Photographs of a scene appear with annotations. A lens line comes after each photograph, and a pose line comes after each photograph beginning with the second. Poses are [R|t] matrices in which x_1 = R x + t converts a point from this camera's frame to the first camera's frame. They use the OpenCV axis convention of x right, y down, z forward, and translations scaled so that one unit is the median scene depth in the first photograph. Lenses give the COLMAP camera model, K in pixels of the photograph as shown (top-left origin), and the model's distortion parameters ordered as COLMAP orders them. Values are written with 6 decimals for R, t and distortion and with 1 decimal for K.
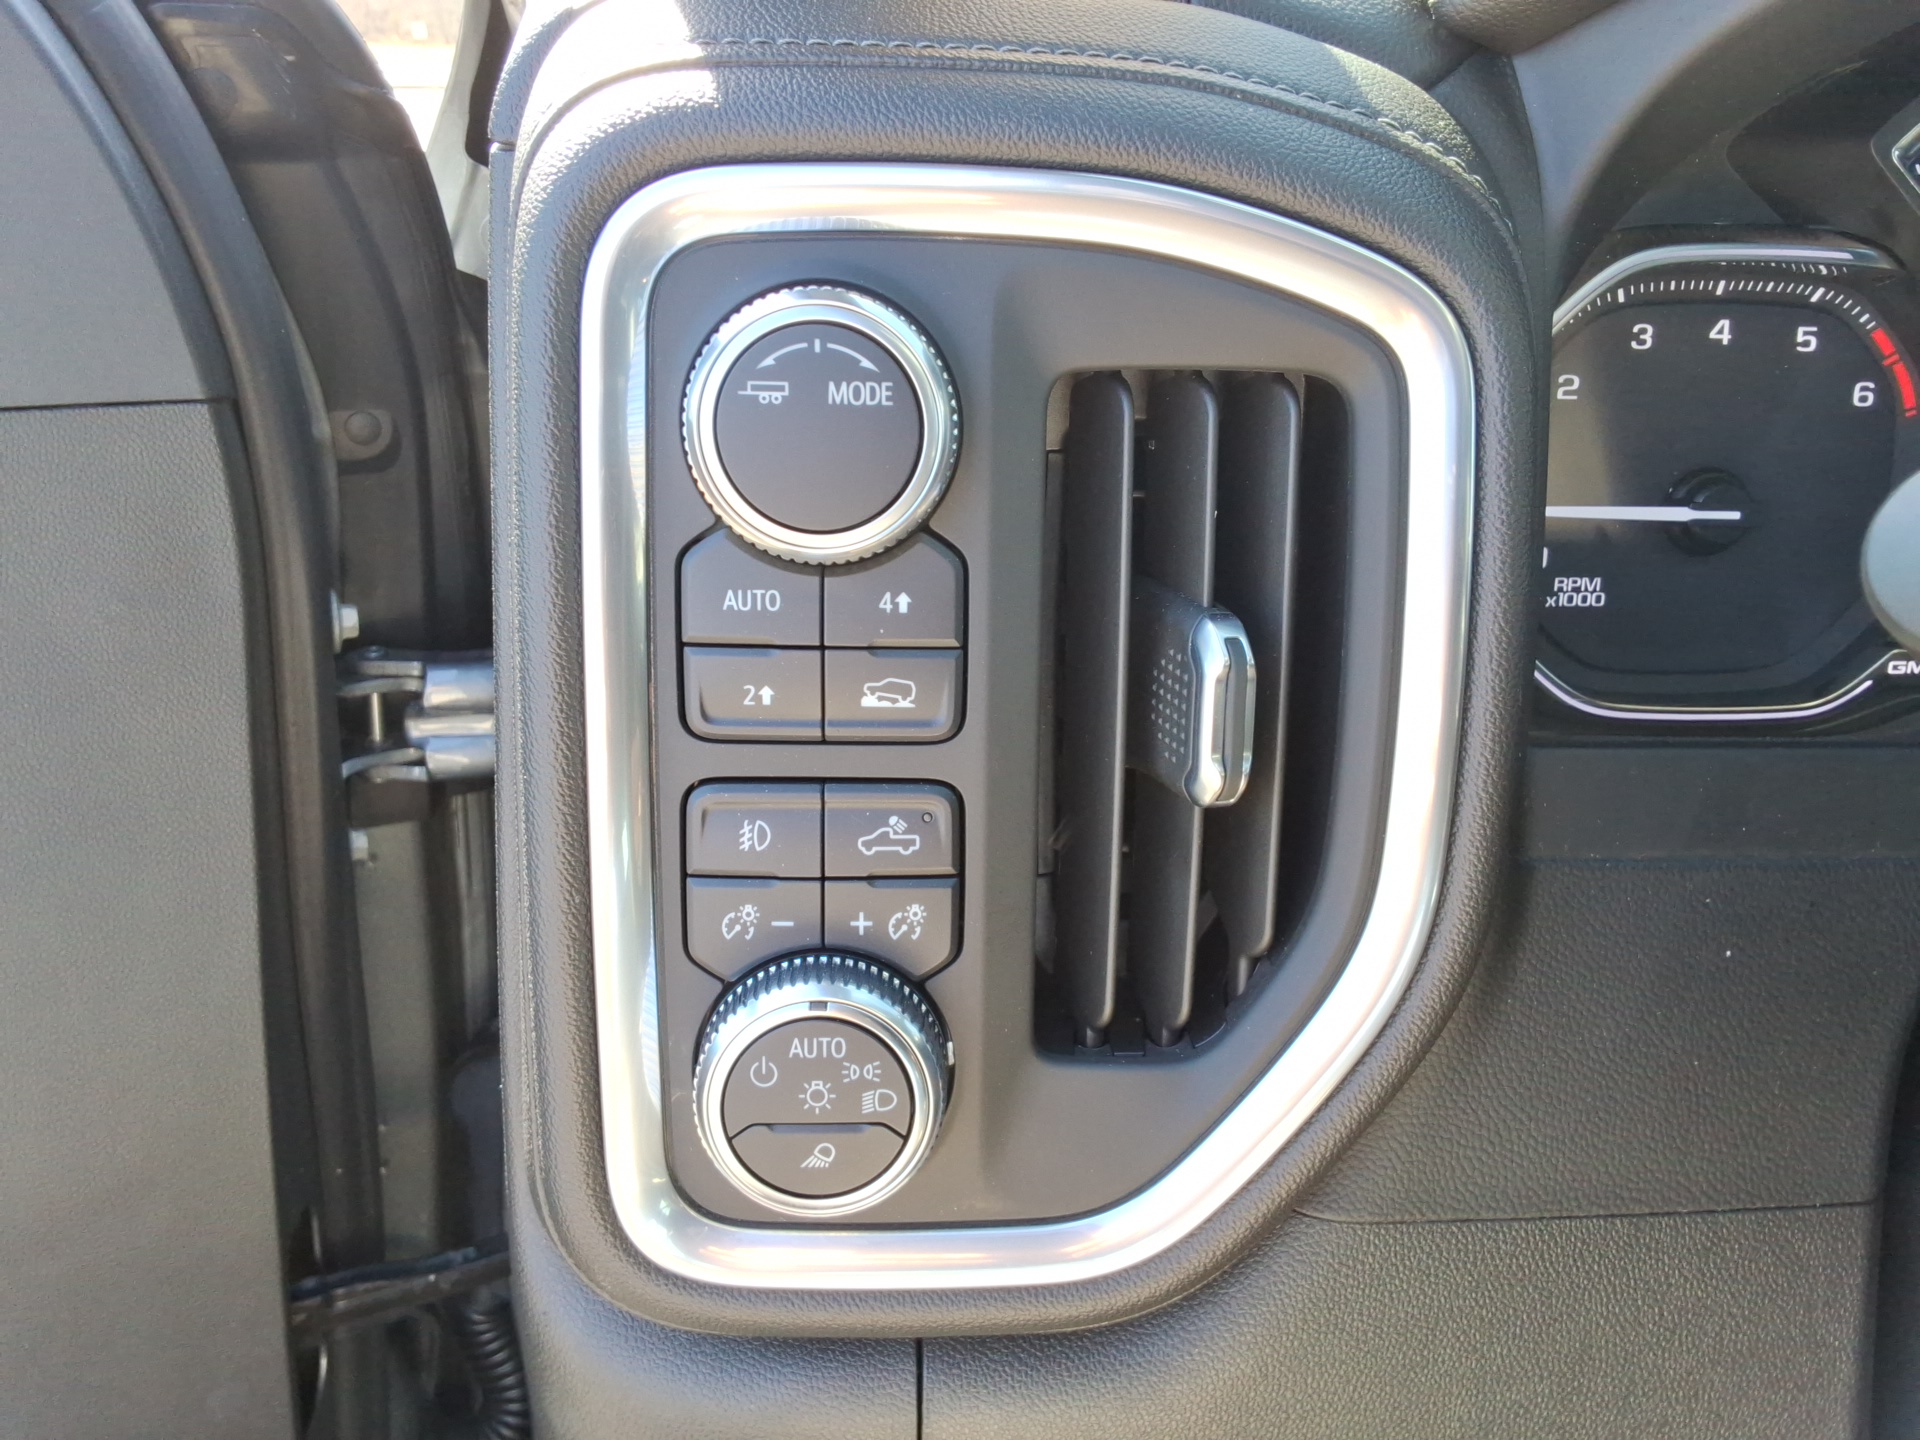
lens RADIAL K [[1527.5, 0, 953.5], [0, 1527.5, 718.4], [0, 0, 1]] dist [0.098881, -0.150027]
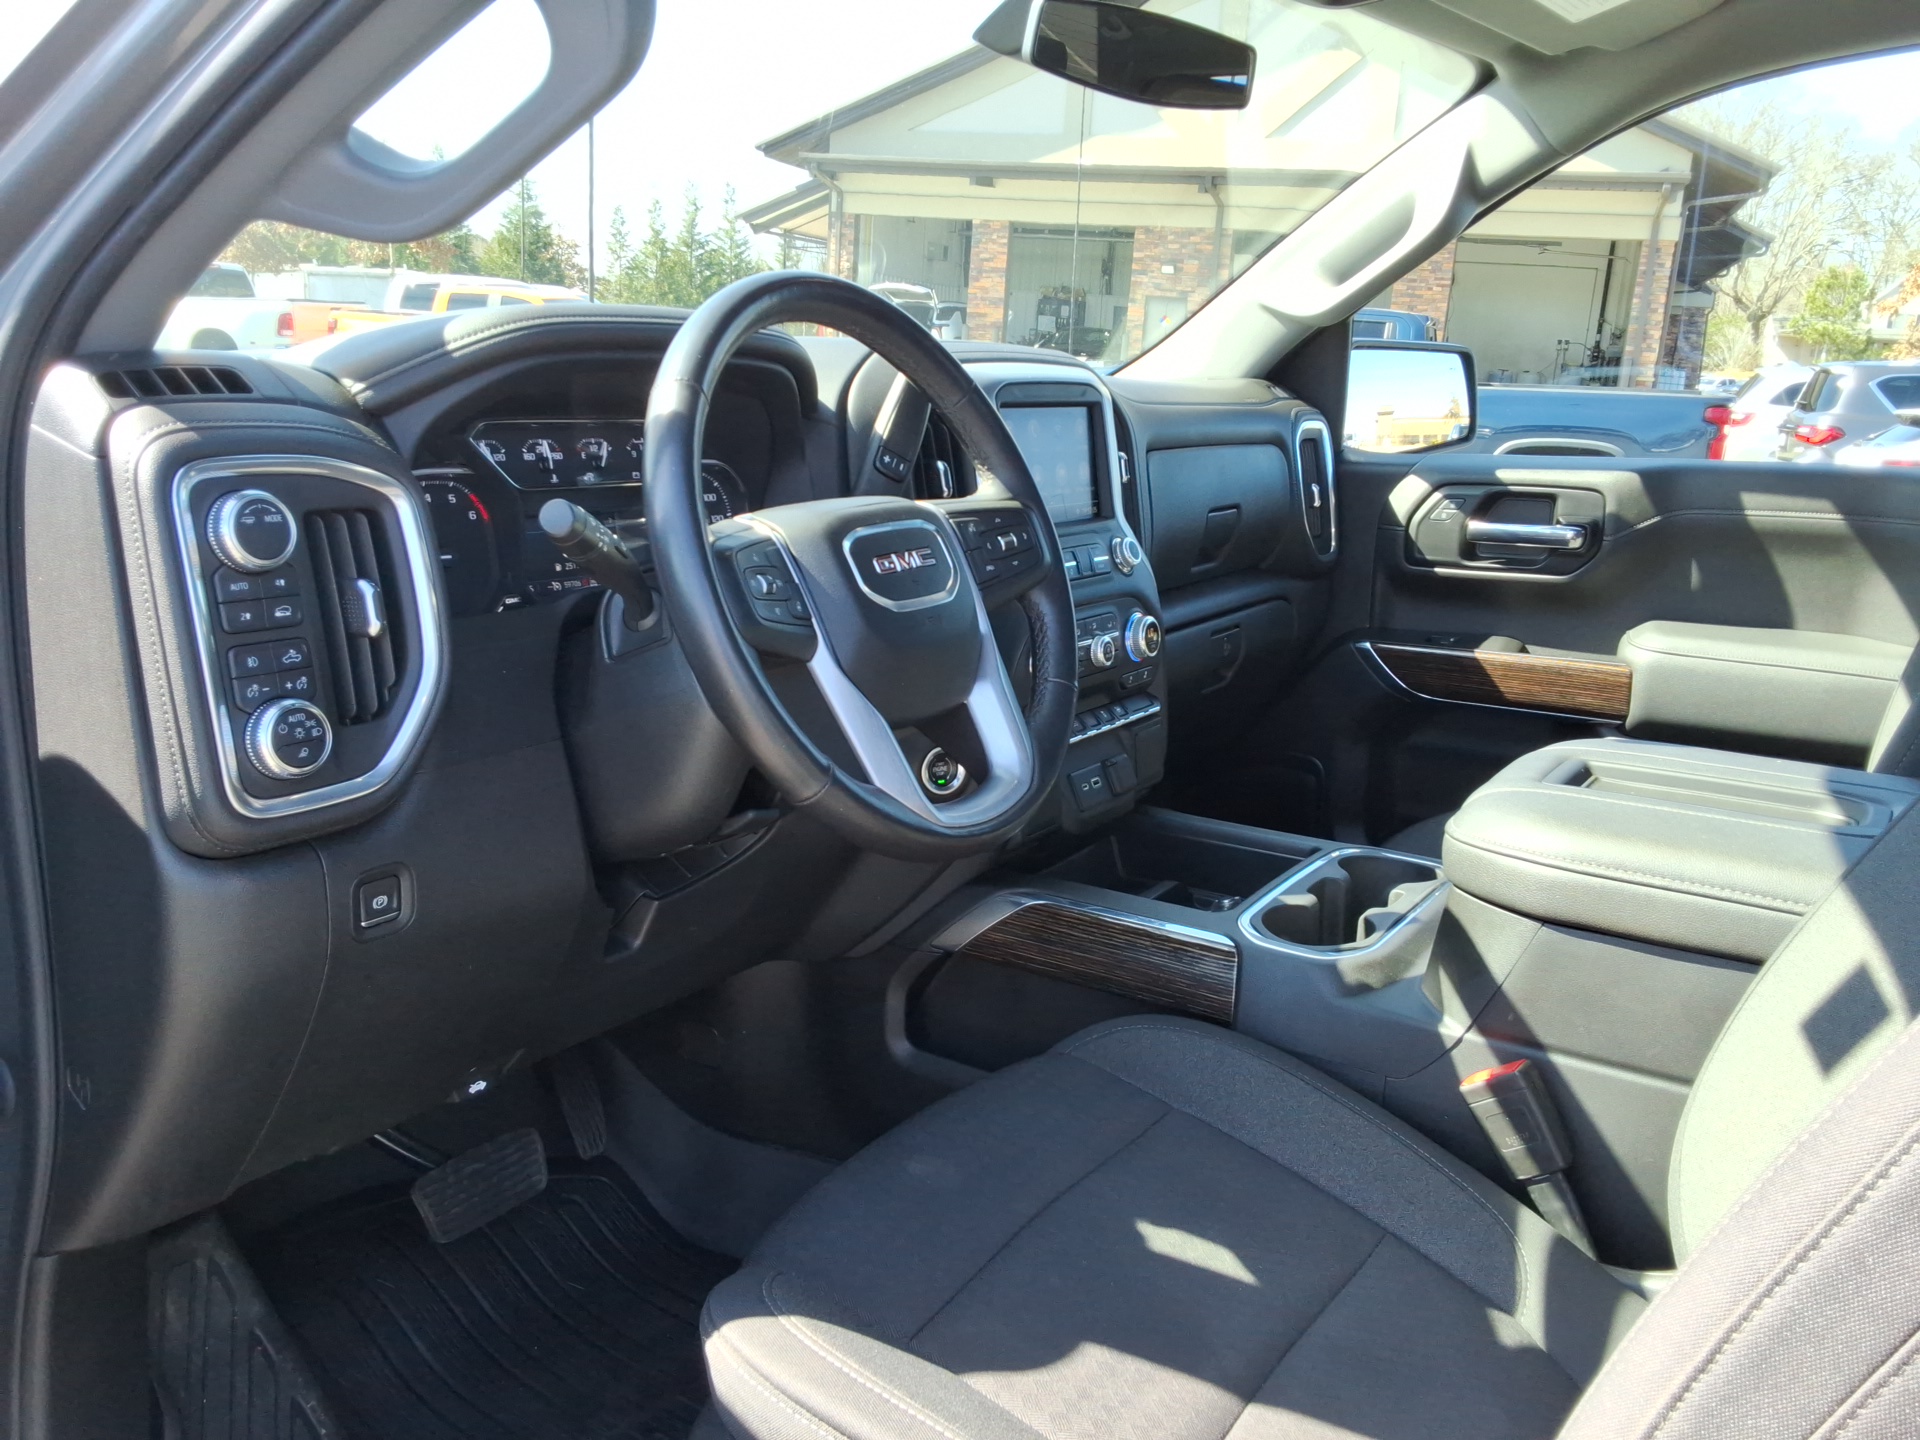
lens RADIAL K [[1527.5, 0, 950.0], [0, 1527.5, 715.2], [0, 0, 1]] dist [0.098881, -0.150027]
pose [[0.574653, -0.177296, 0.798962, -1.851043], [0.291094, 0.956690, 0.002928, 0.585019], [-0.764878, 0.230891, 0.601374, -1.959704]]
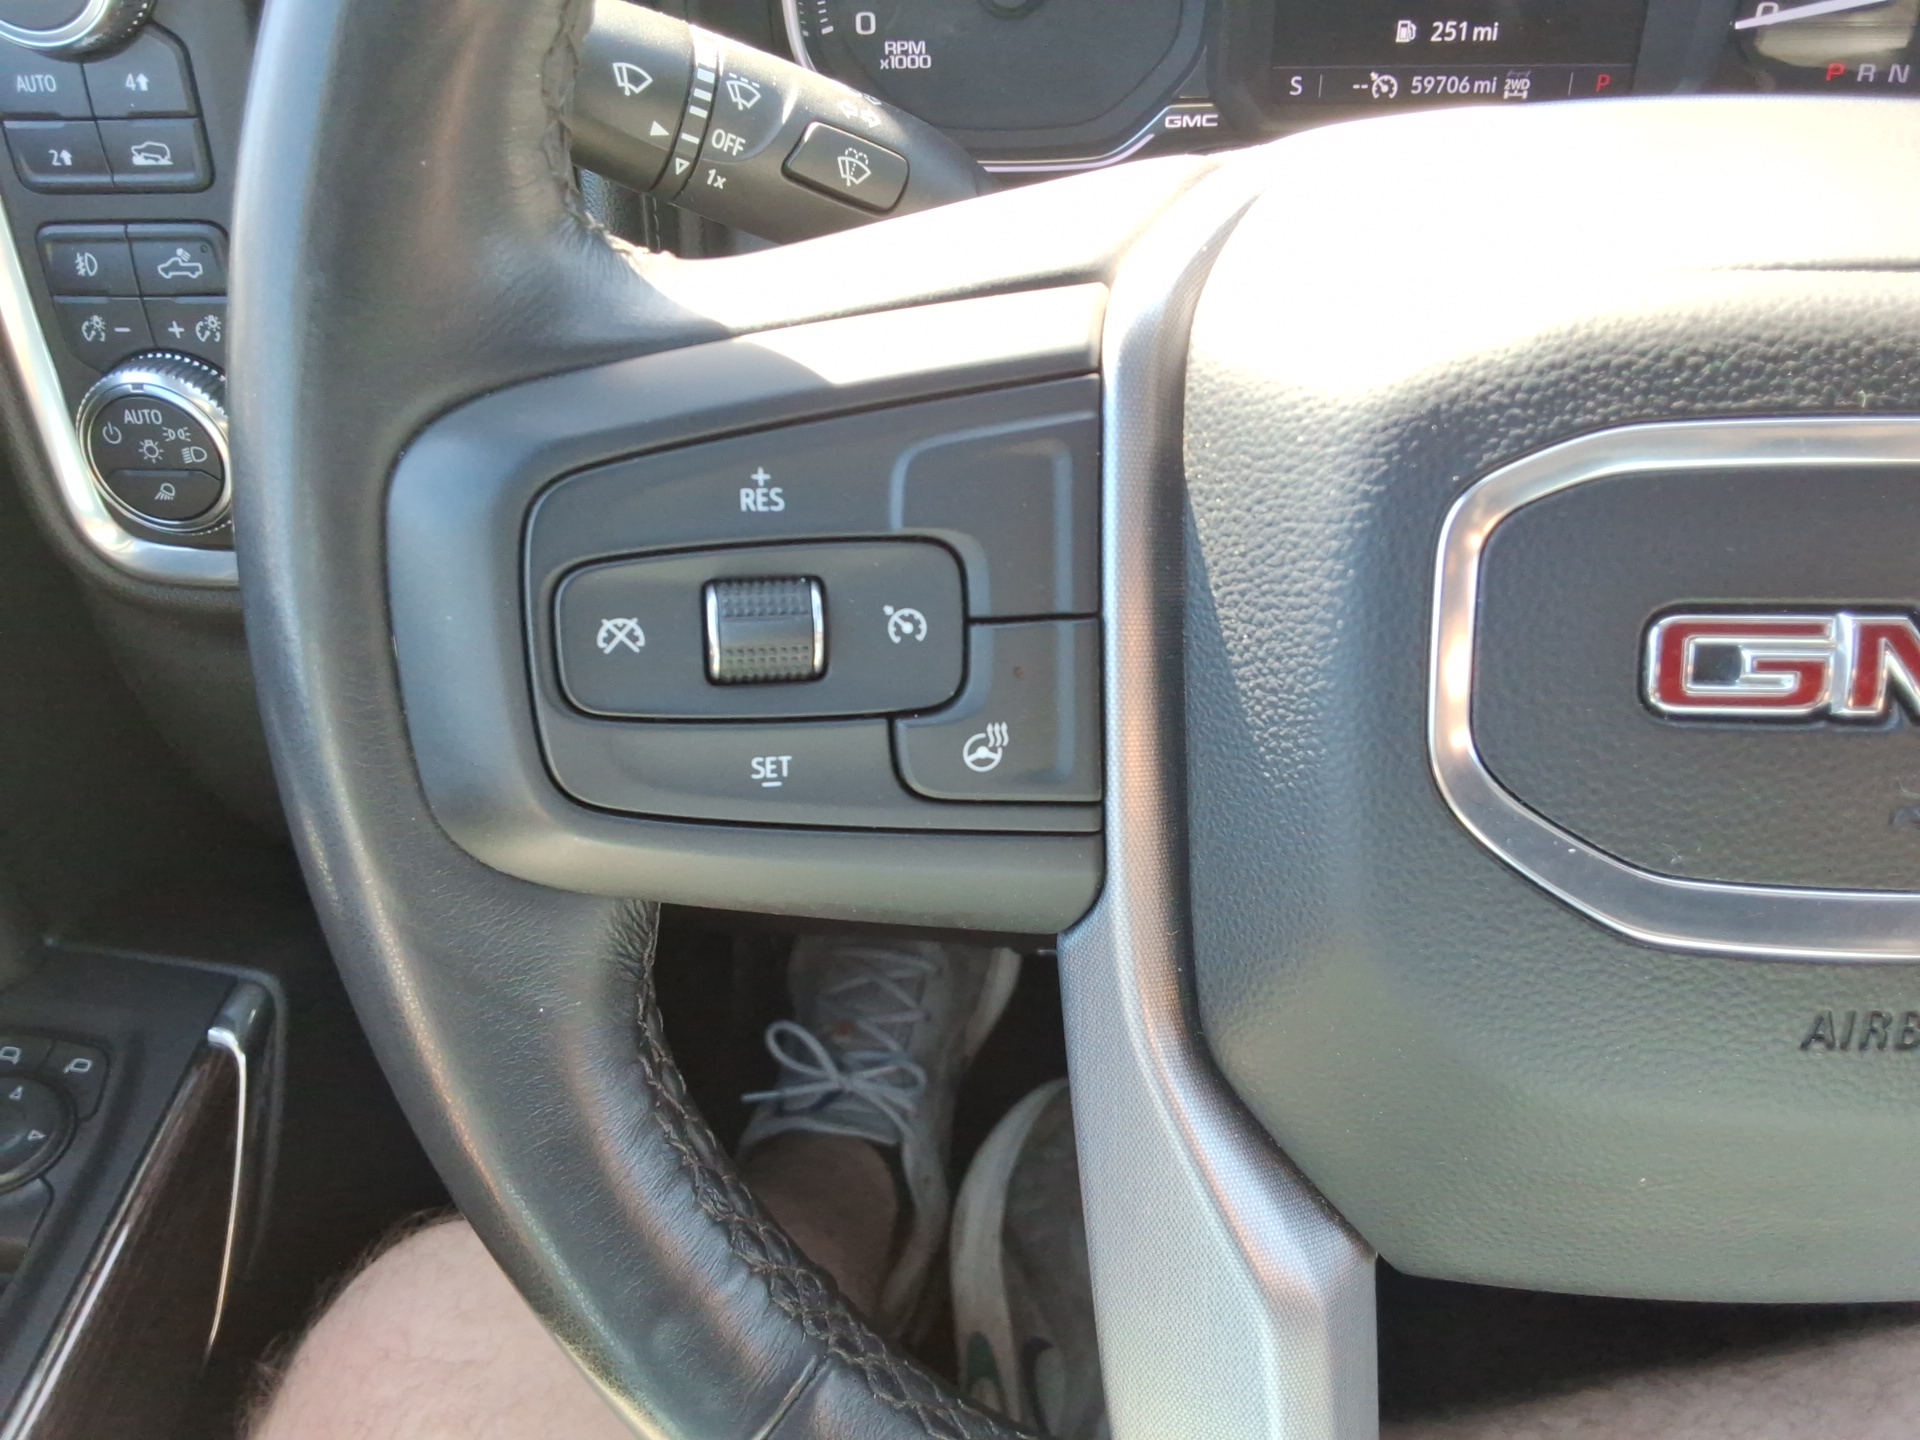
lens RADIAL K [[1527.5, 0, 961.7], [0, 1527.5, 707.8], [0, 0, 1]] dist [0.098881, -0.150027]
pose [[0.994707, 0.027589, -0.098975, 0.801968], [0.006624, 0.944055, 0.329721, -0.001333], [0.102534, -0.328632, 0.938876, -0.360699]]
